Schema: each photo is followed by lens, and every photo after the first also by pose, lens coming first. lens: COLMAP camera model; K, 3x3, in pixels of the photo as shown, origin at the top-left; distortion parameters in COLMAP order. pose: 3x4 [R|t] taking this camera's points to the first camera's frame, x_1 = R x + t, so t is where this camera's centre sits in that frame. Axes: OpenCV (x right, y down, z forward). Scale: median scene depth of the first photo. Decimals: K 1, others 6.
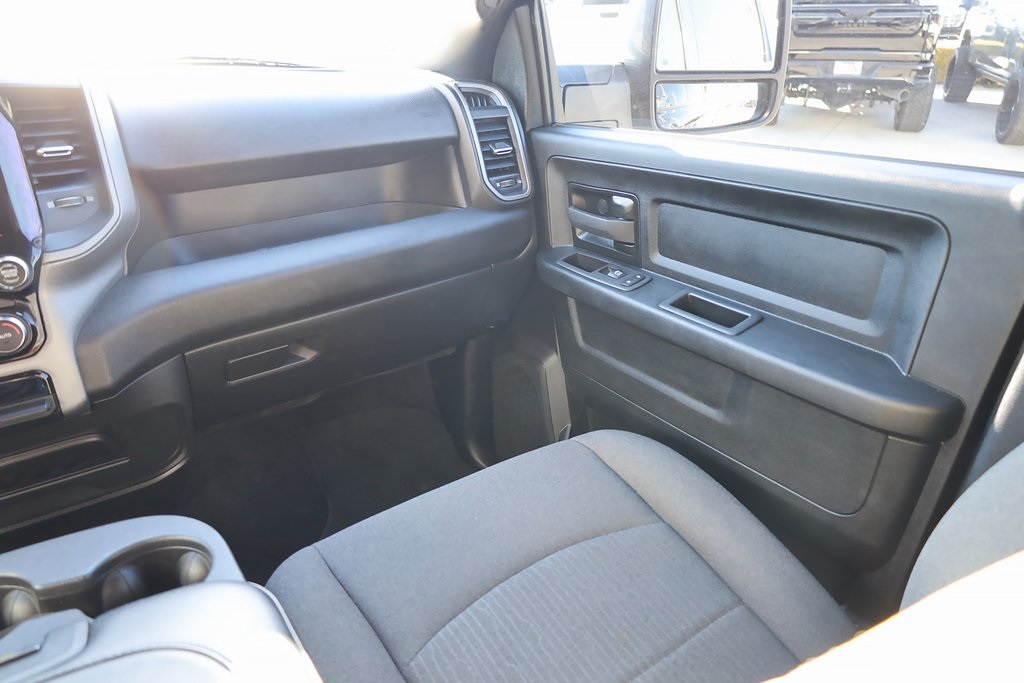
lens RADIAL K [[727.2, 0, 512.0], [0, 727.2, 341.5], [0, 0, 1]] dist [0.002563, -0.000181]
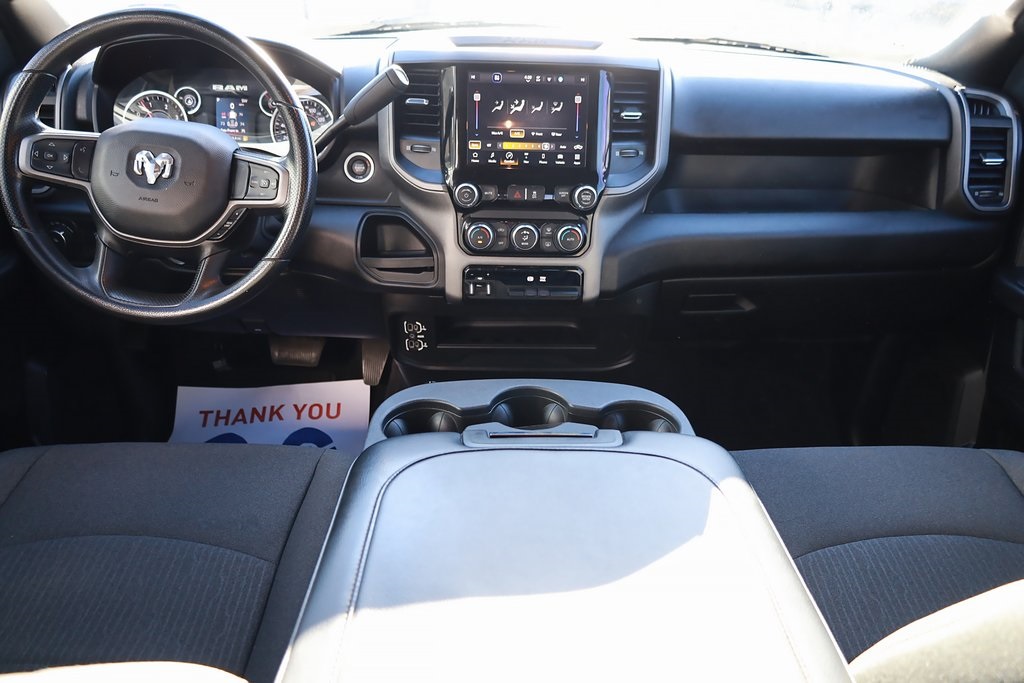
lens RADIAL K [[727.2, 0, 512.0], [0, 727.2, 341.5], [0, 0, 1]] dist [0.002563, -0.000181]
pose [[0.844948, 0.280594, -0.455334, -0.056706], [-0.254394, 0.959709, 0.119338, 0.033218], [0.470474, 0.015000, 0.882286, -0.248164]]
